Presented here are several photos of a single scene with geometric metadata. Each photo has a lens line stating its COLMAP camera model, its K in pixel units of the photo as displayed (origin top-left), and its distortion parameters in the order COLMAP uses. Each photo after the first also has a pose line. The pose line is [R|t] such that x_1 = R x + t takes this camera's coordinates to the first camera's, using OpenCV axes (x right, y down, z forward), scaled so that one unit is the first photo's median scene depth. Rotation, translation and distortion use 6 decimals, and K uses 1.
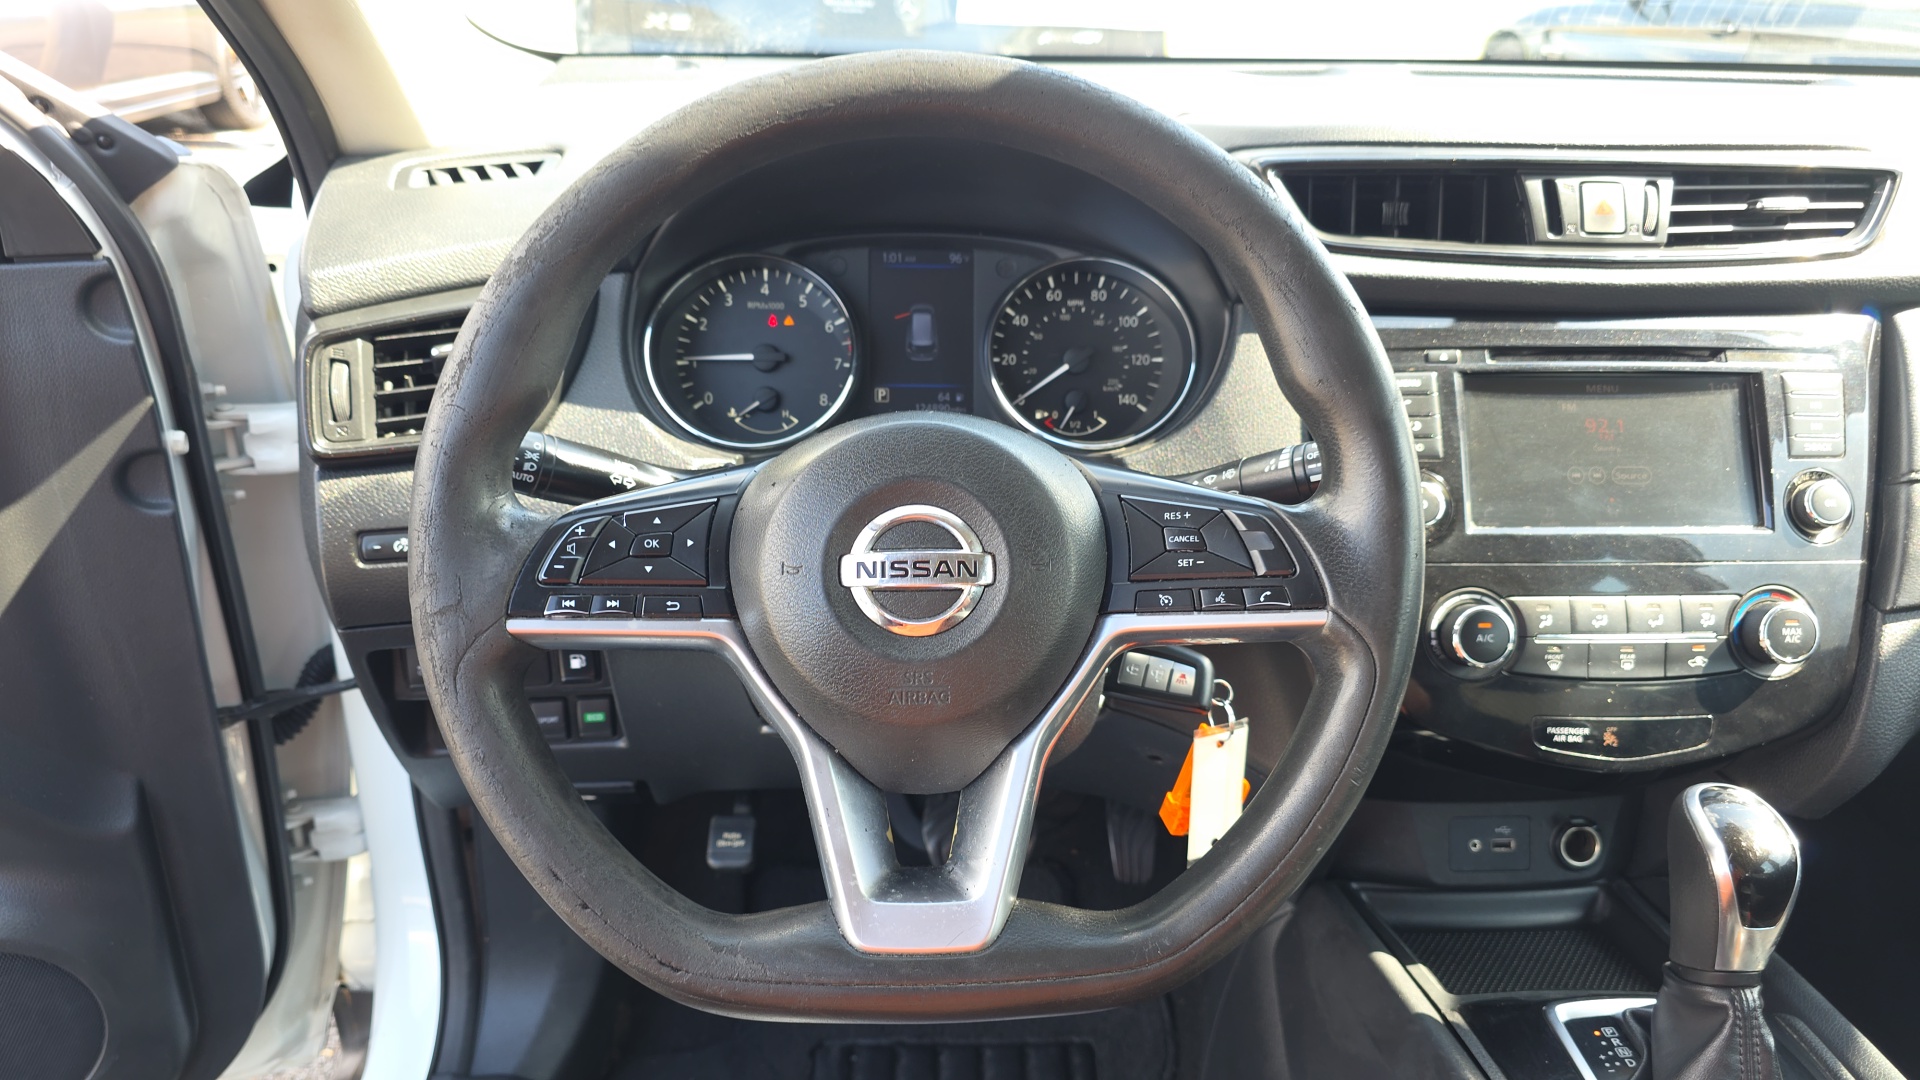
lens RADIAL K [[1316.1, 0, 966.4], [0, 1316.1, 541.5], [0, 0, 1]] dist [0.079603, -0.110876]
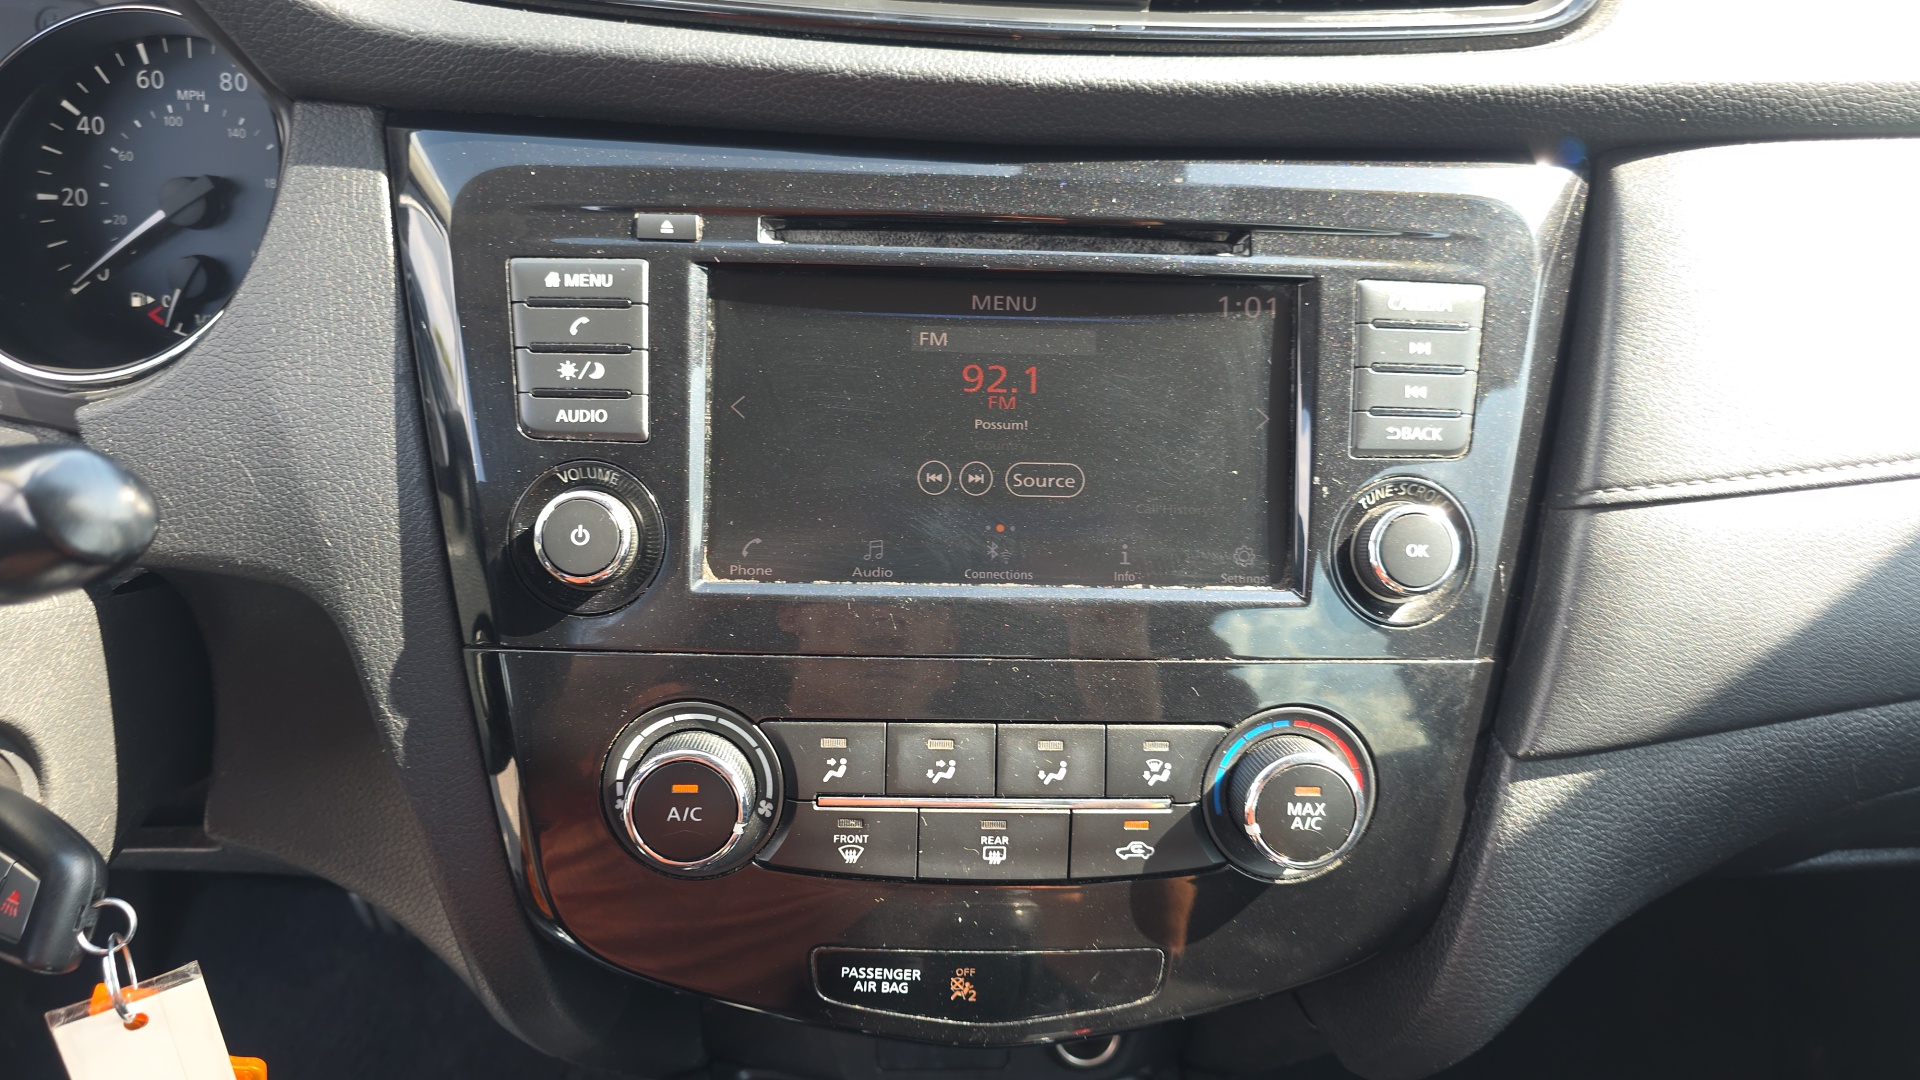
lens RADIAL K [[1315.8, 0, 959.2], [0, 1315.8, 554.1], [0, 0, 1]] dist [0.032794, -0.050456]
pose [[0.999510, 0.027444, 0.015068, 0.469978], [-0.029205, 0.990703, 0.132874, -0.088891], [-0.011281, -0.133249, 0.991018, 0.512014]]
